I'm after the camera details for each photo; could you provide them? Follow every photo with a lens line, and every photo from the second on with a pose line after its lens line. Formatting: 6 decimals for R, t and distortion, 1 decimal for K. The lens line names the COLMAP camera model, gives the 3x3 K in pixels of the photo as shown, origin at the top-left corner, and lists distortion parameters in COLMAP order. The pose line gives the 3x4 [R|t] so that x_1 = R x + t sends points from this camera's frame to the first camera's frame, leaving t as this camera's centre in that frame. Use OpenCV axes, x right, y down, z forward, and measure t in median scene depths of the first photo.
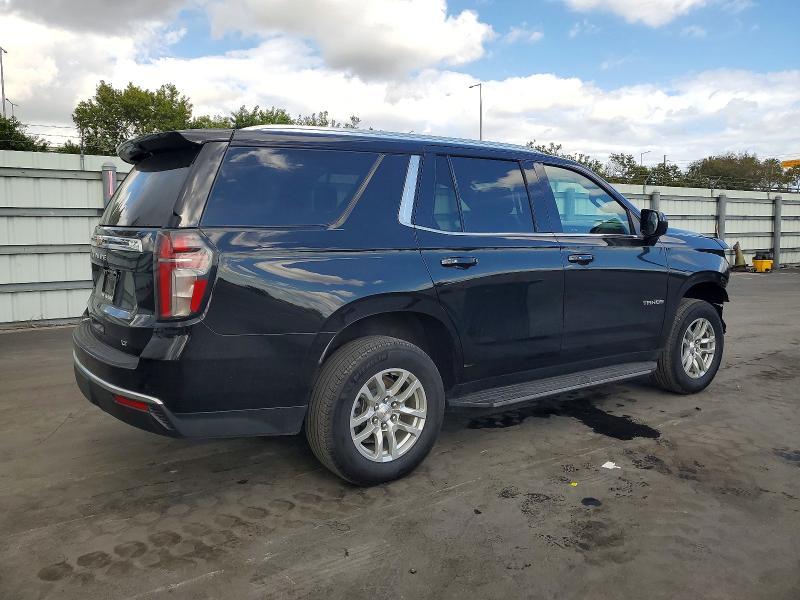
lens RADIAL K [[635.4, 0, 400.4], [0, 635.4, 298.7], [0, 0, 1]] dist [0.029466, 0.016435]
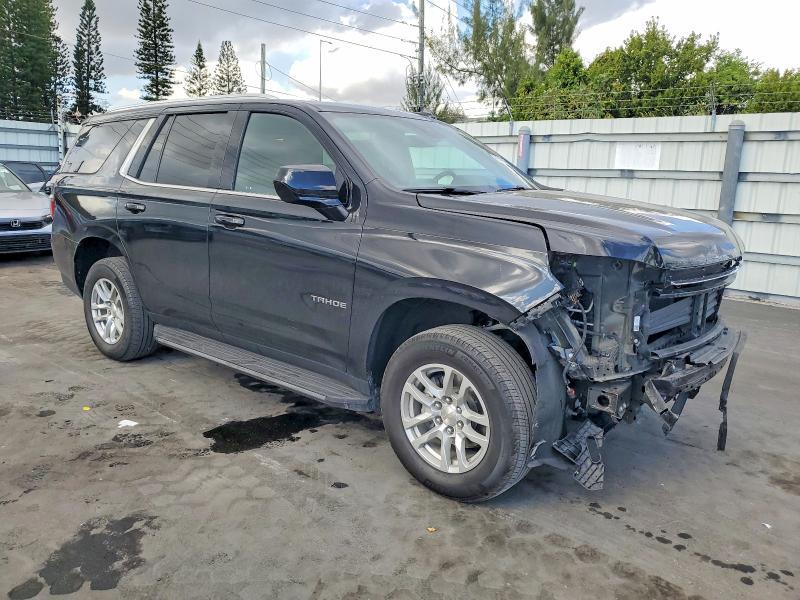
lens RADIAL K [[635.4, 0, 400.9], [0, 635.4, 300.6], [0, 0, 1]] dist [0.029466, 0.016435]
pose [[0.229495, 0.194912, -0.953594, 1.261847], [-0.137109, 0.976448, 0.166587, -0.141236], [0.963604, 0.092515, 0.250814, 1.077546]]
